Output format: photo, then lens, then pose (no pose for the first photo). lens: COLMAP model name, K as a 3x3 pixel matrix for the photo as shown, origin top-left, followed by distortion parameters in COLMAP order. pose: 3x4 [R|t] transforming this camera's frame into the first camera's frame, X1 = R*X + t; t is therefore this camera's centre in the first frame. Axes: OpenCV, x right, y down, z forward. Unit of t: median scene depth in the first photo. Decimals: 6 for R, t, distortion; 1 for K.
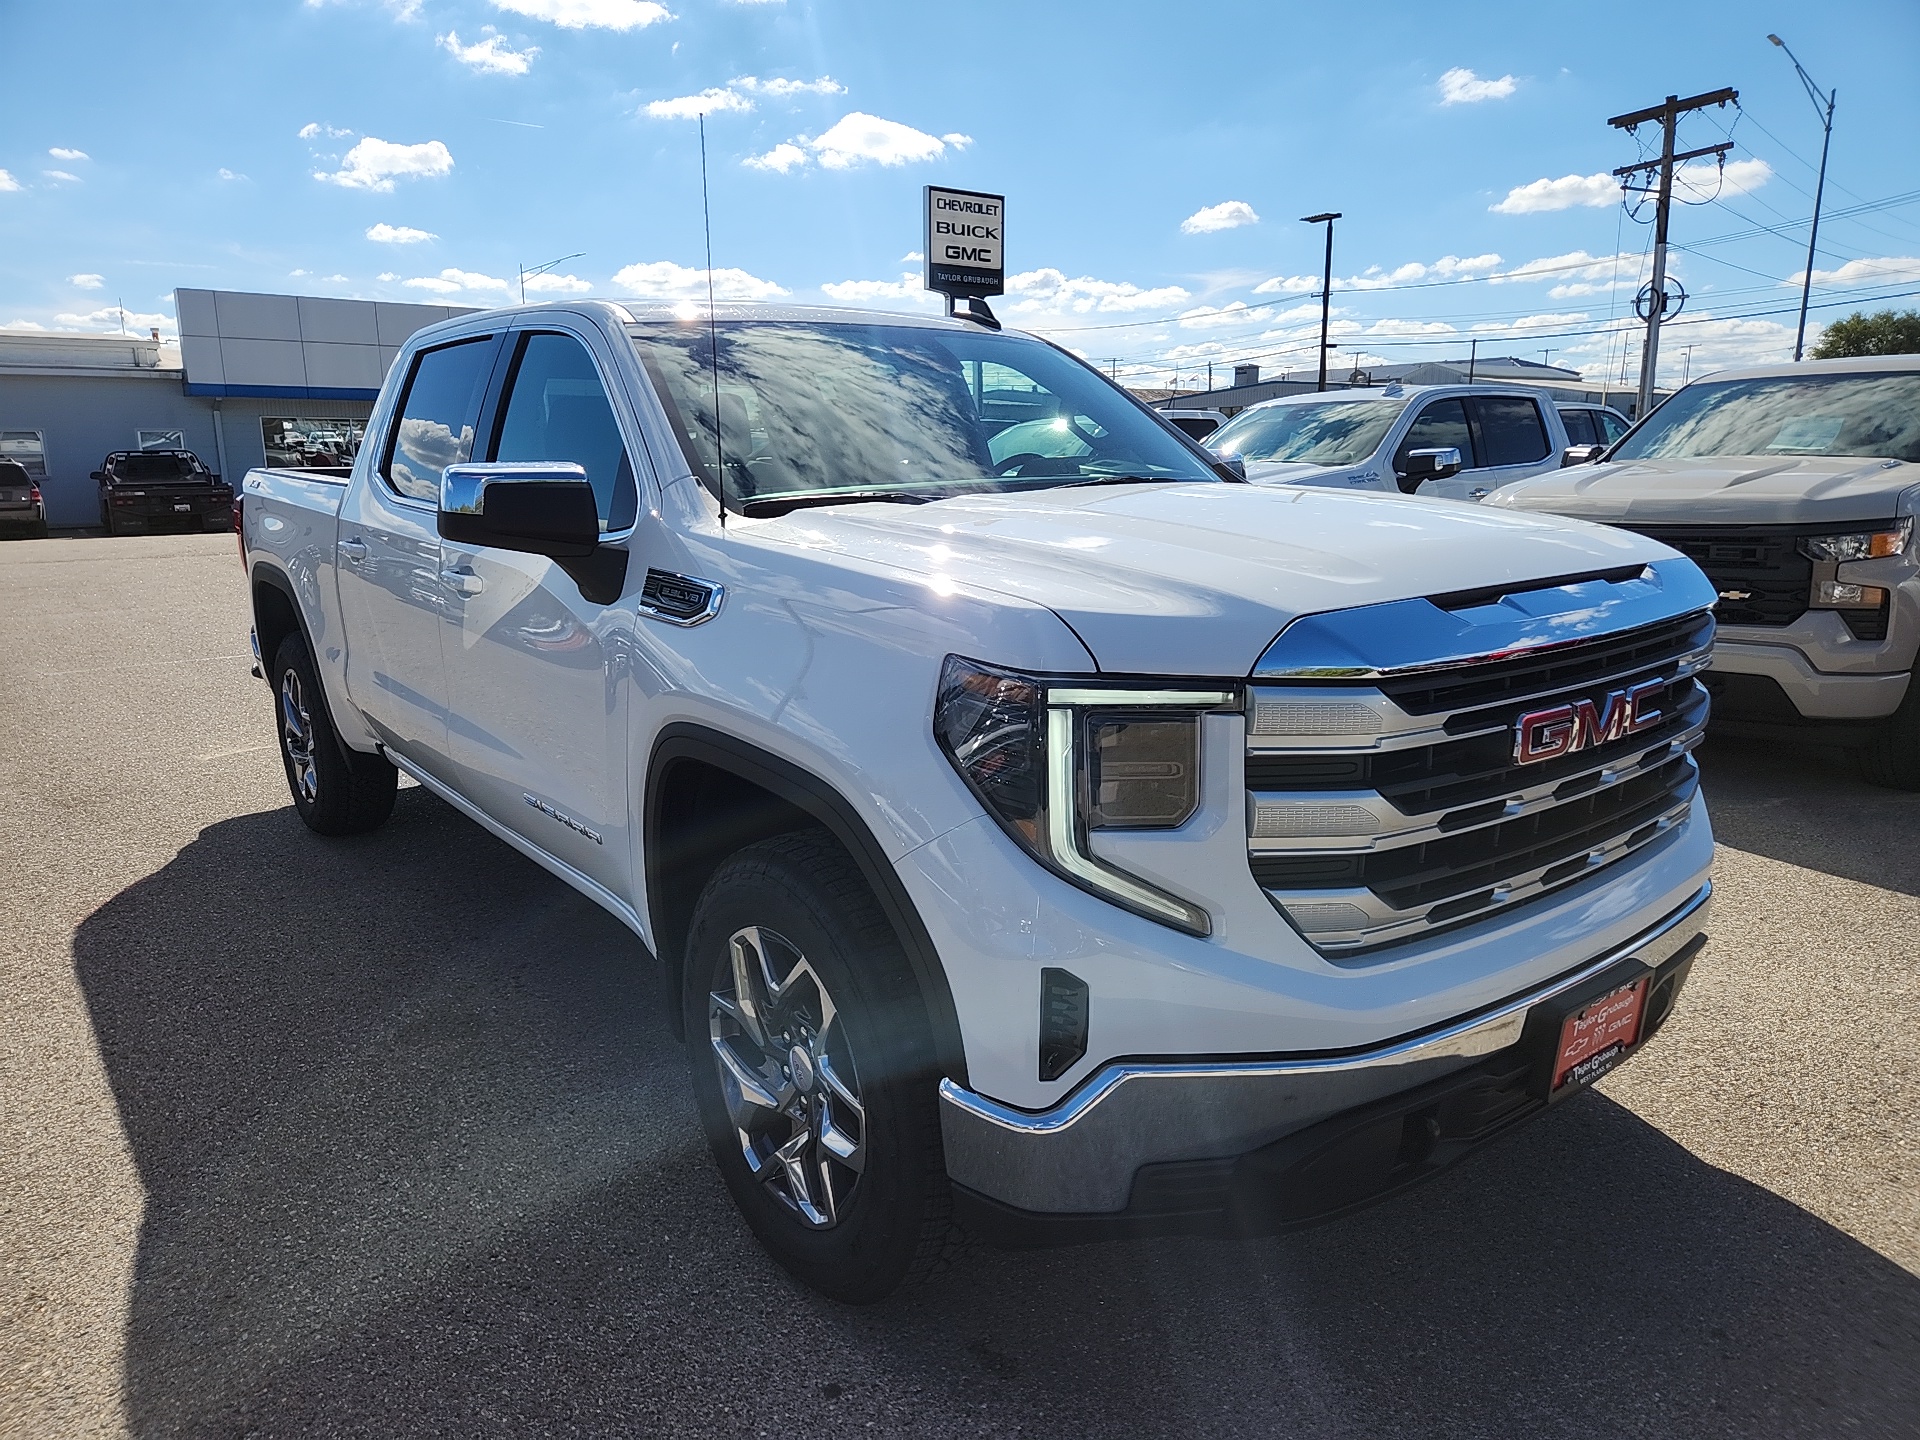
lens RADIAL K [[1345.0, 0, 956.9], [0, 1345.0, 742.0], [0, 0, 1]] dist [0.071164, -0.060026]
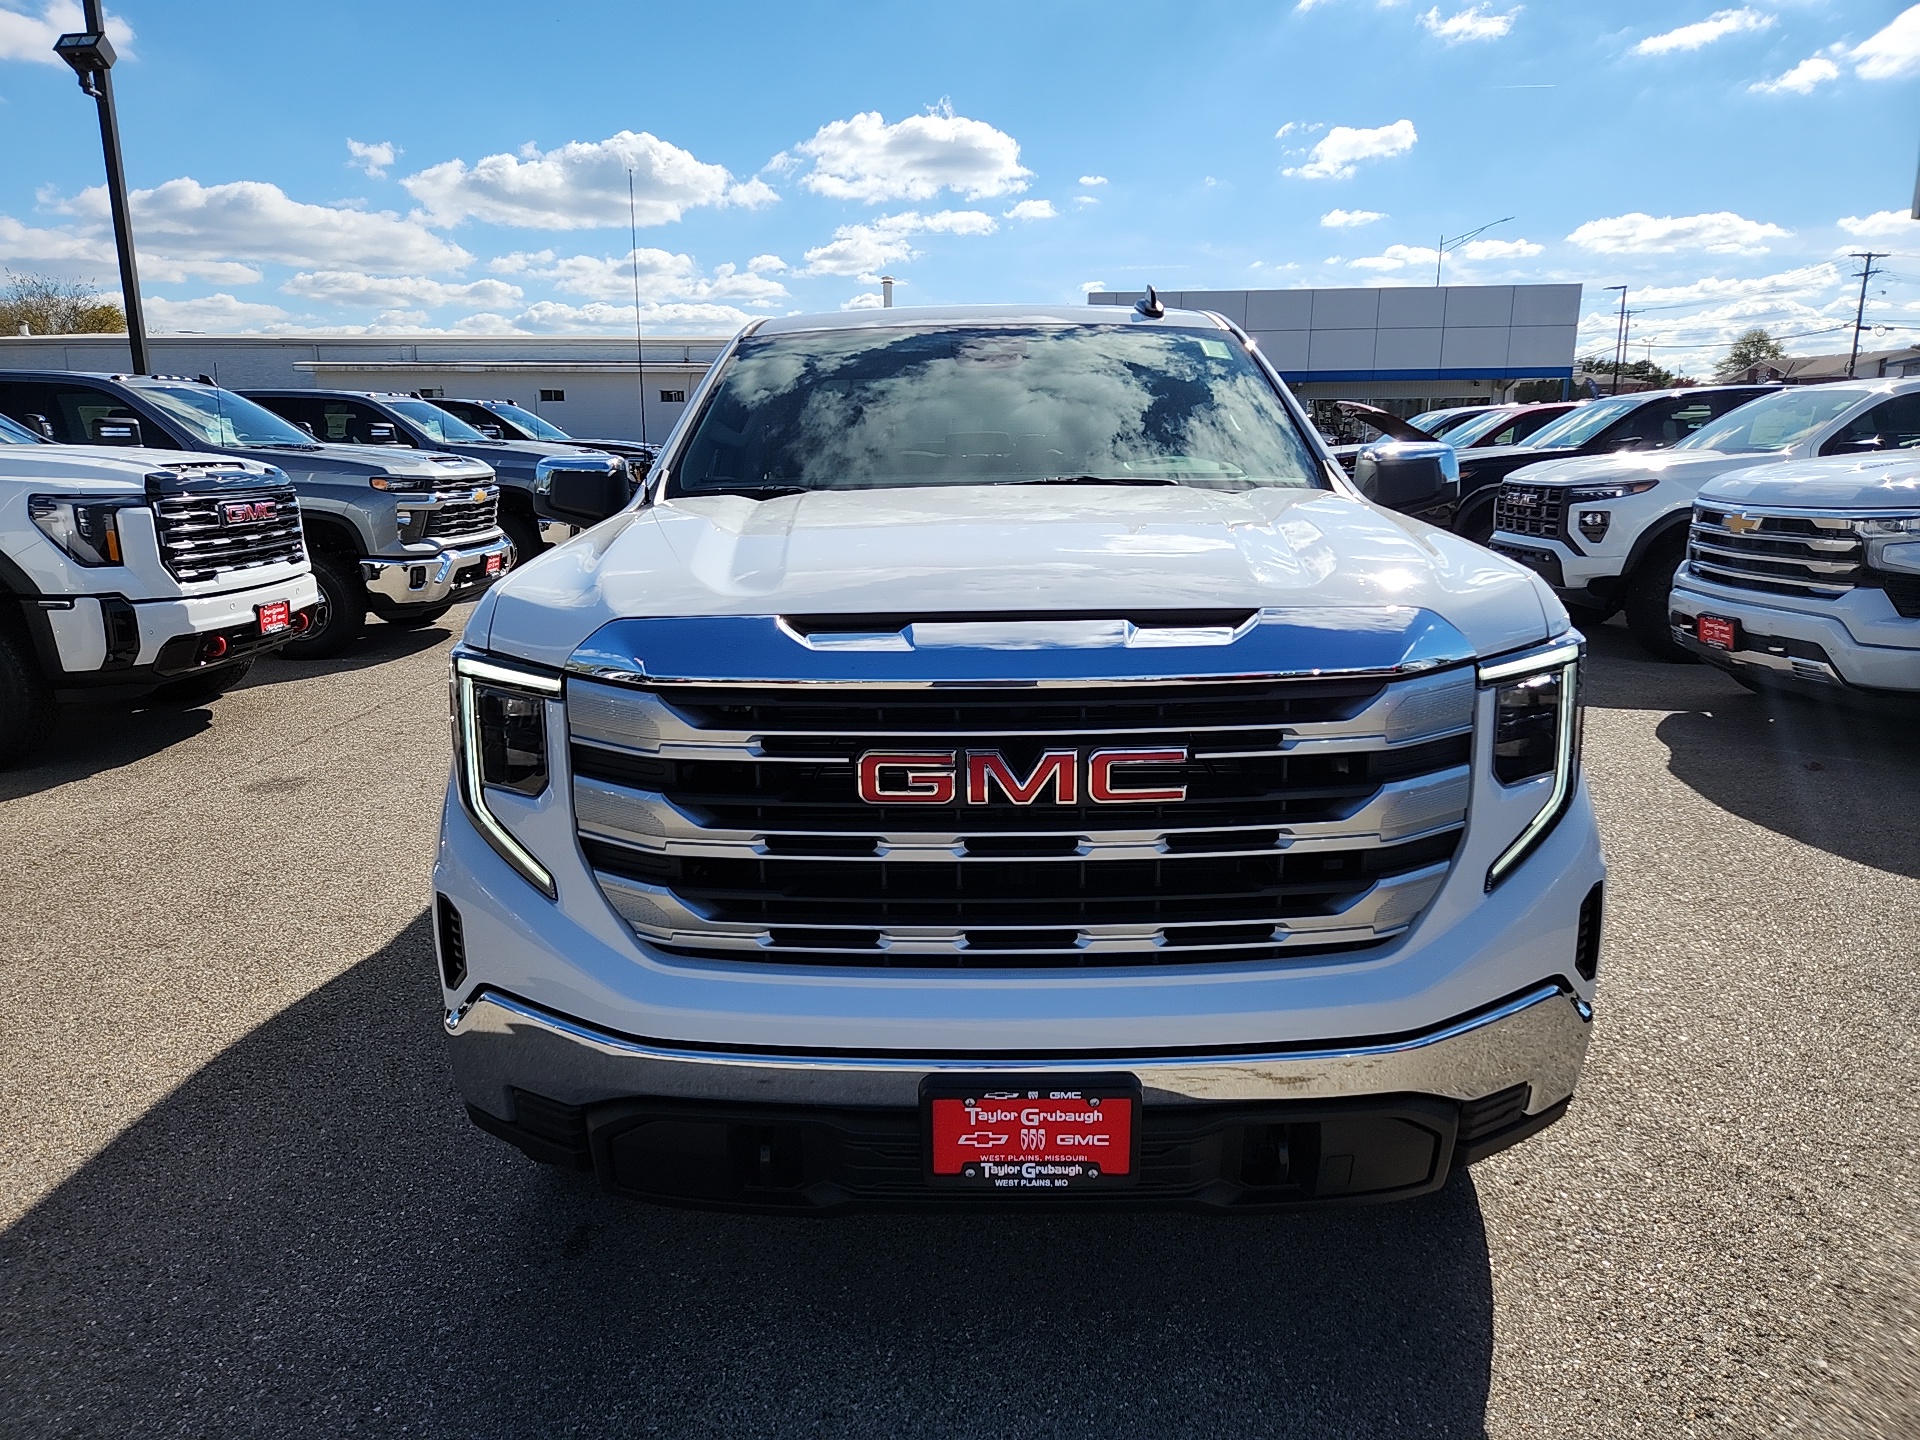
lens RADIAL K [[1301.5, 0, 960.0], [0, 1301.5, 720.0], [0, 0, 1]] dist [0.137129, -0.095419]
pose [[0.785483, 0.139198, -0.603026, 0.891941], [-0.133700, 0.989535, 0.054264, -0.086425], [0.604269, 0.038001, 0.795874, 0.284388]]
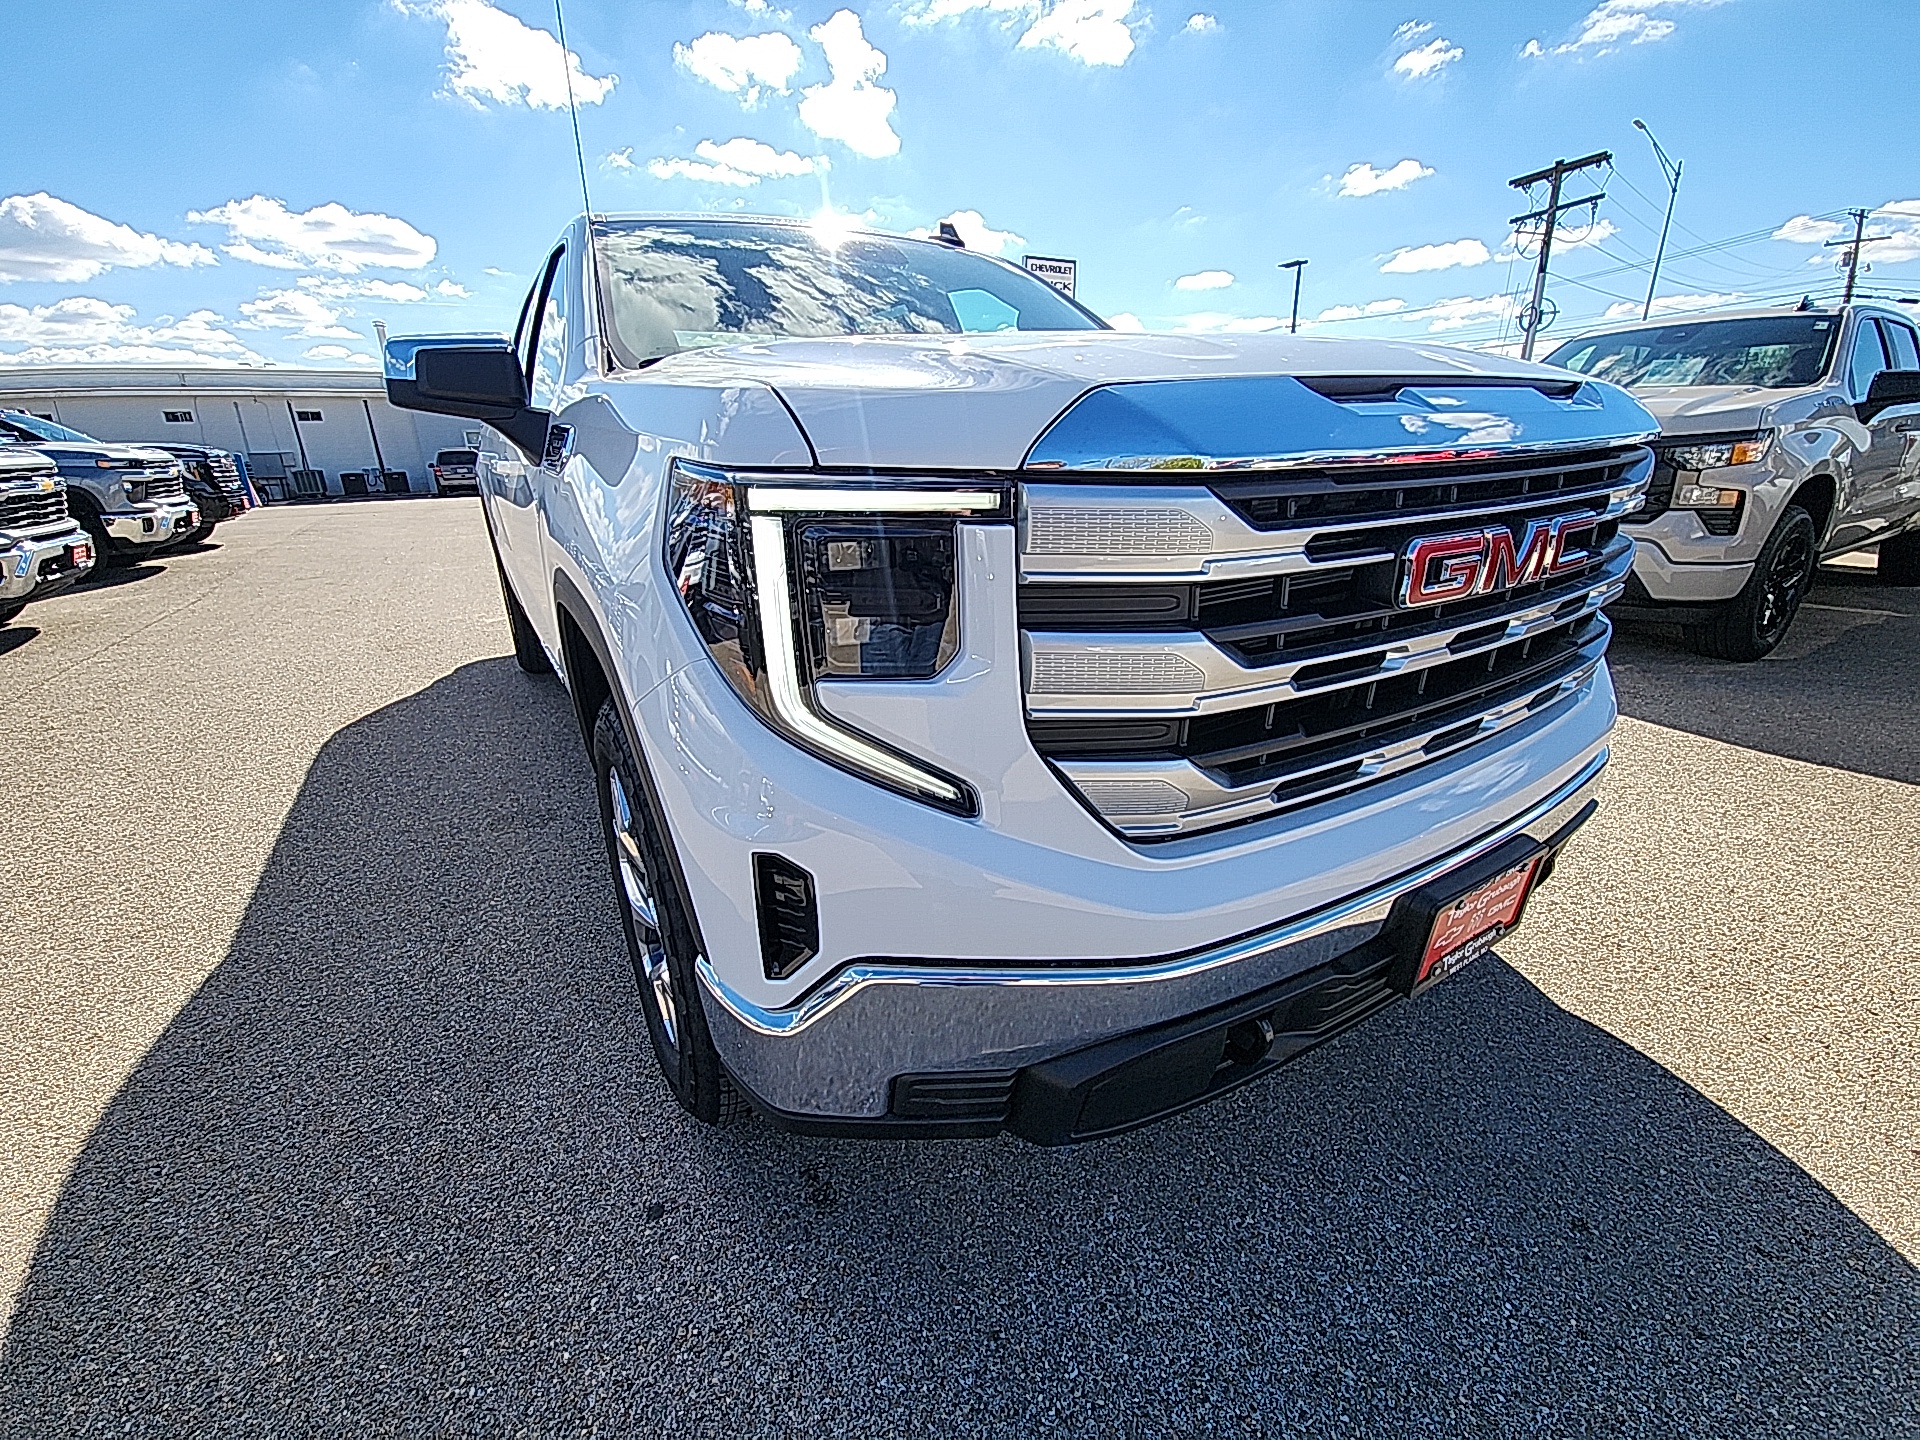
lens RADIAL K [[824.9, 0, 930.8], [0, 824.9, 718.4], [0, 0, 1]] dist [-0.000622, -0.000783]
pose [[0.991168, 0.026478, -0.129940, 0.185484], [-0.011489, 0.993325, 0.114773, 0.026651], [0.132112, -0.112267, 0.984857, 0.441084]]
